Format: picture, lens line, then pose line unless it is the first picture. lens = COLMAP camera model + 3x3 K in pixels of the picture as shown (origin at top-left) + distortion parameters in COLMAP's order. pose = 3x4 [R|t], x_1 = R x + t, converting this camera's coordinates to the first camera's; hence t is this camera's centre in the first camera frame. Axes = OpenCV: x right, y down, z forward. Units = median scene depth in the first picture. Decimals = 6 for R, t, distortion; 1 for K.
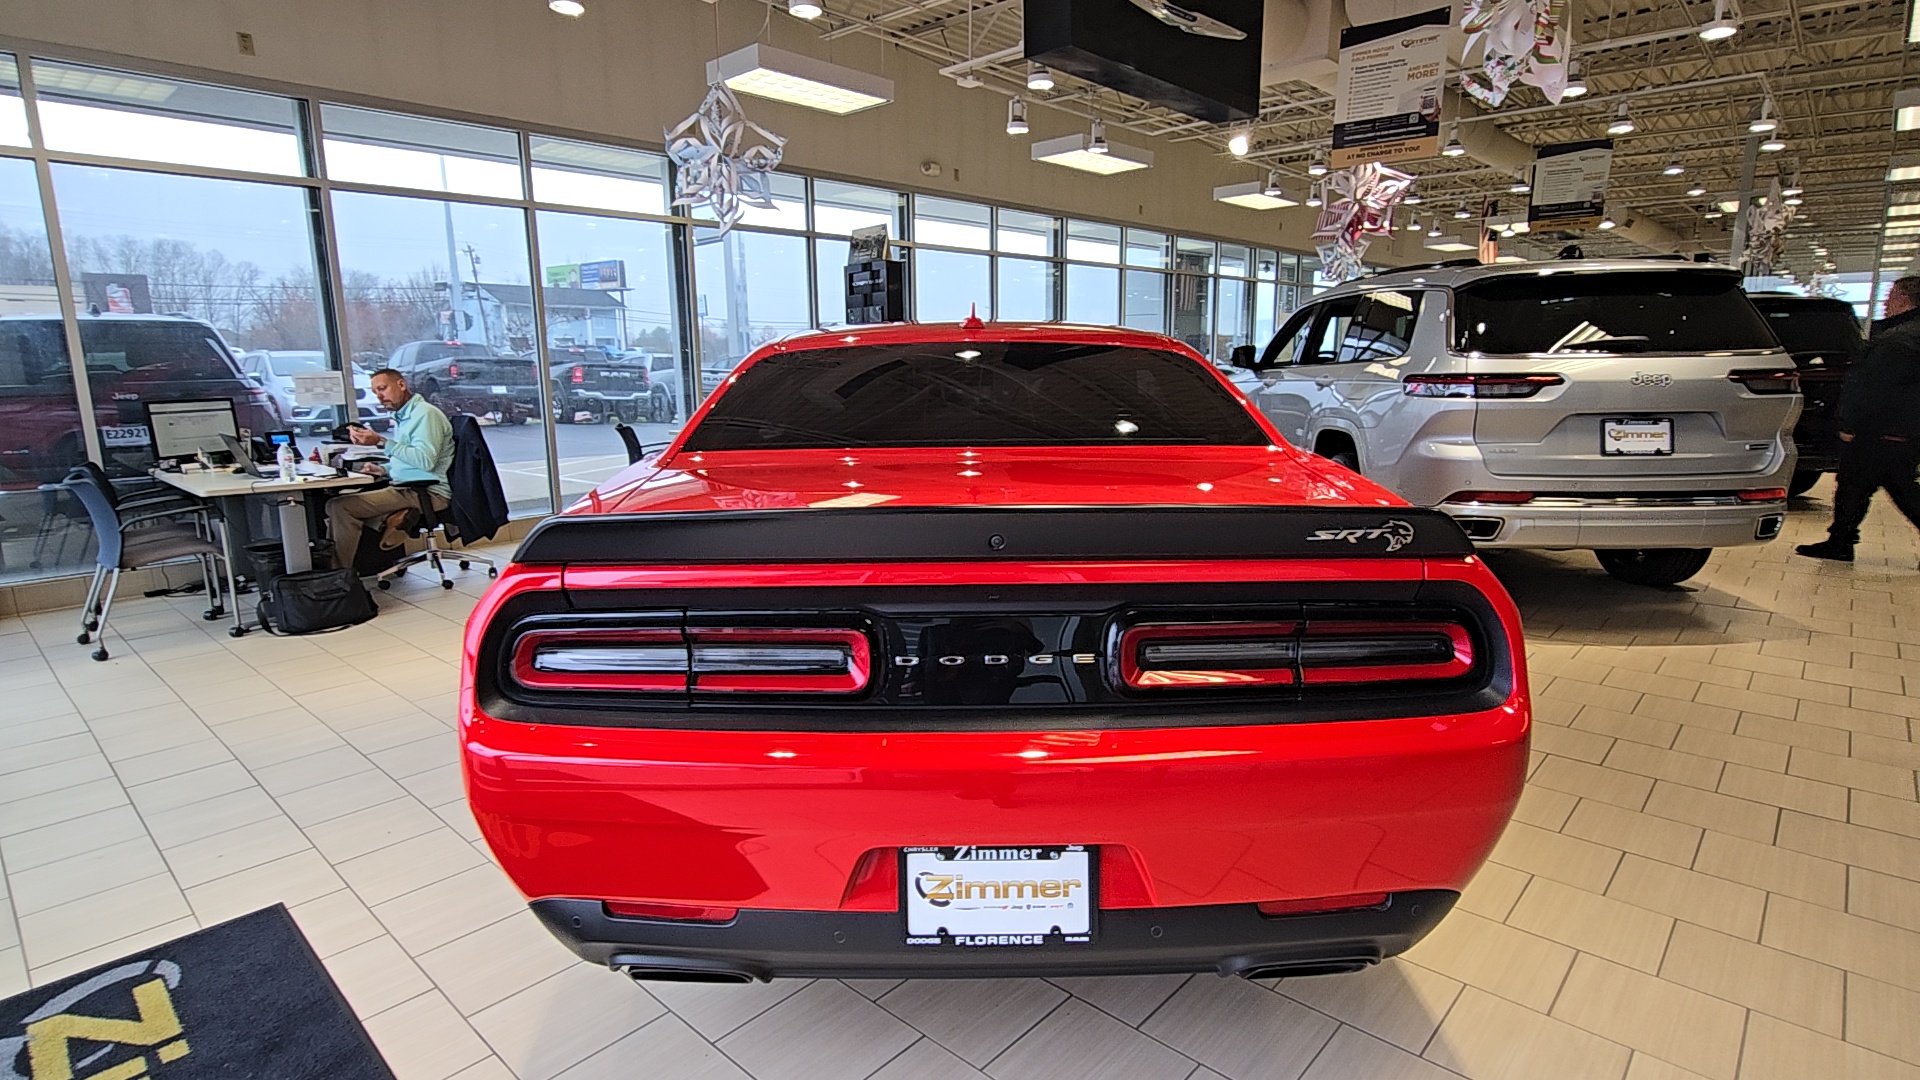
lens RADIAL K [[965.3, 0, 951.9], [0, 965.3, 536.8], [0, 0, 1]] dist [-0.001055, 0.001442]
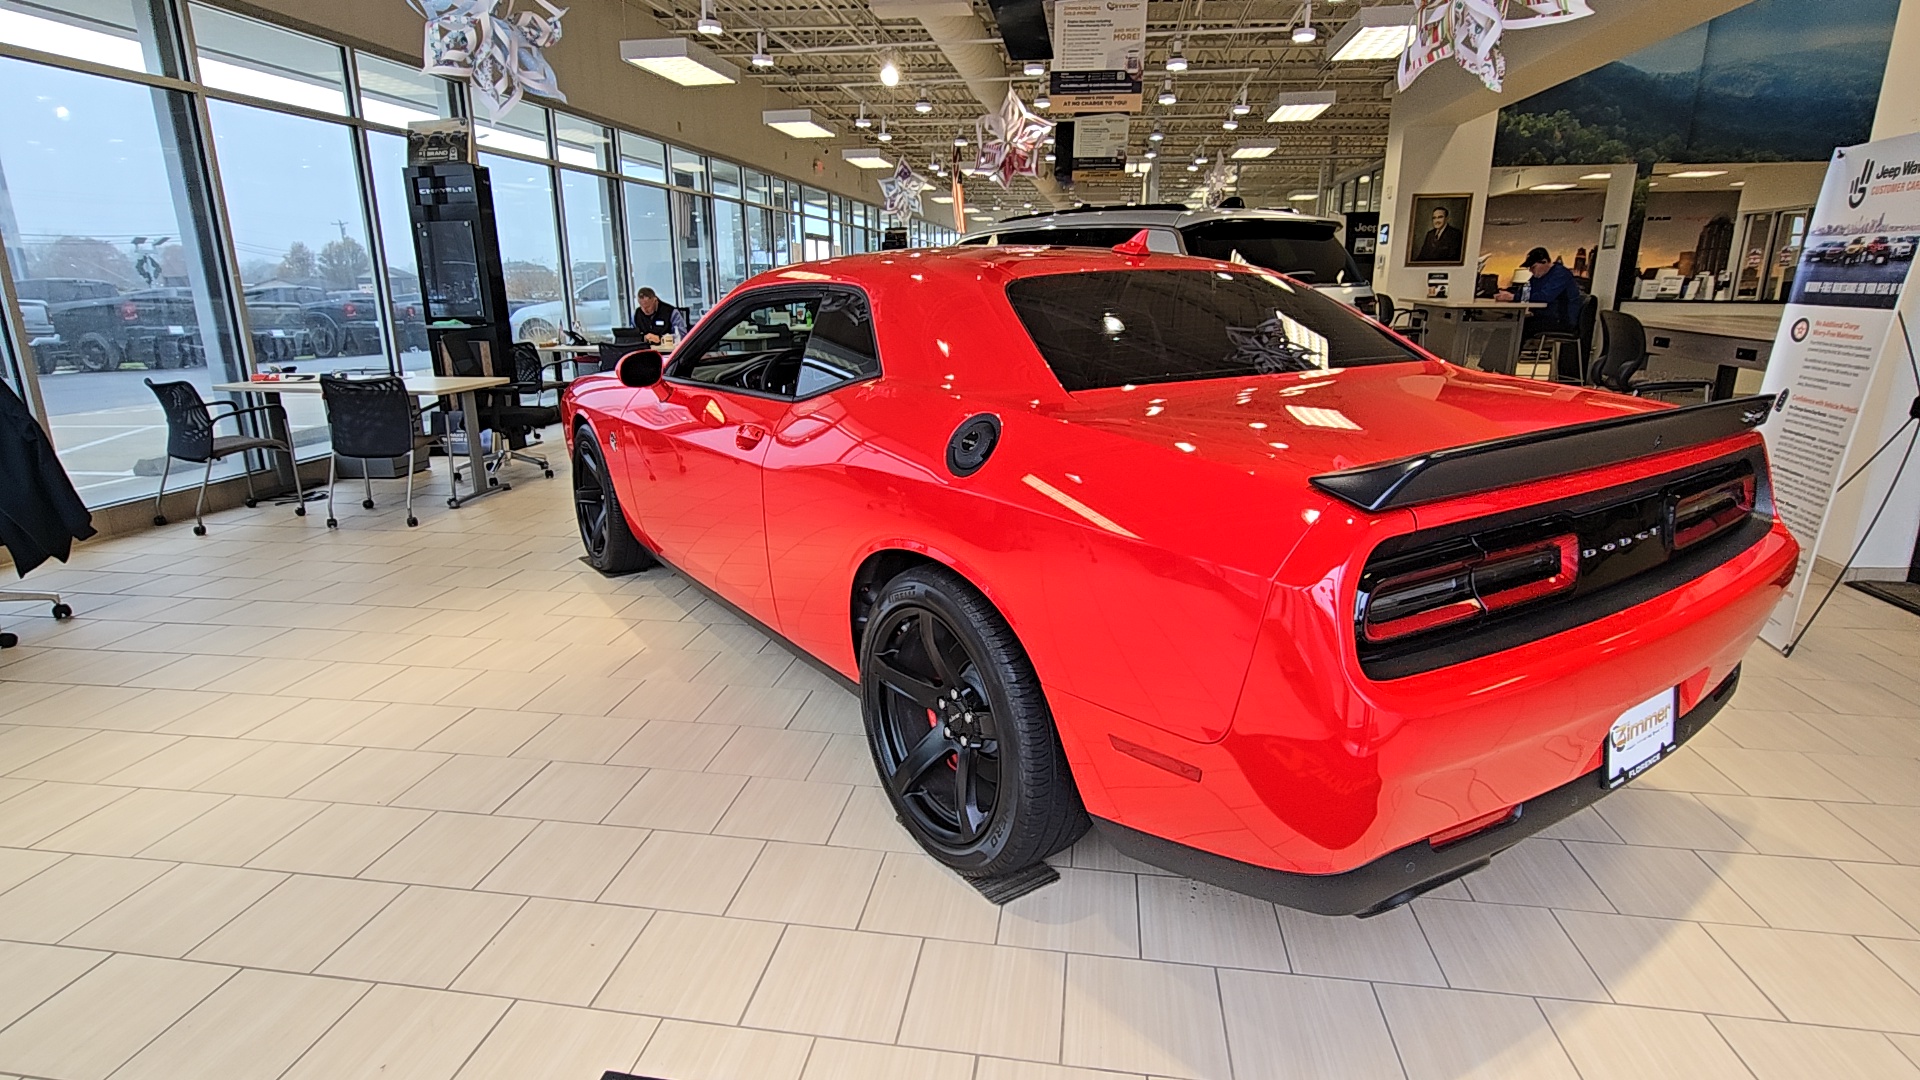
lens RADIAL K [[965.3, 0, 965.5], [0, 965.3, 539.9], [0, 0, 1]] dist [-0.001055, 0.001442]
pose [[0.820209, -0.142609, 0.554003, -0.292441], [0.101745, 0.989355, 0.104041, -0.019197], [-0.562943, -0.028968, 0.825988, 0.105863]]
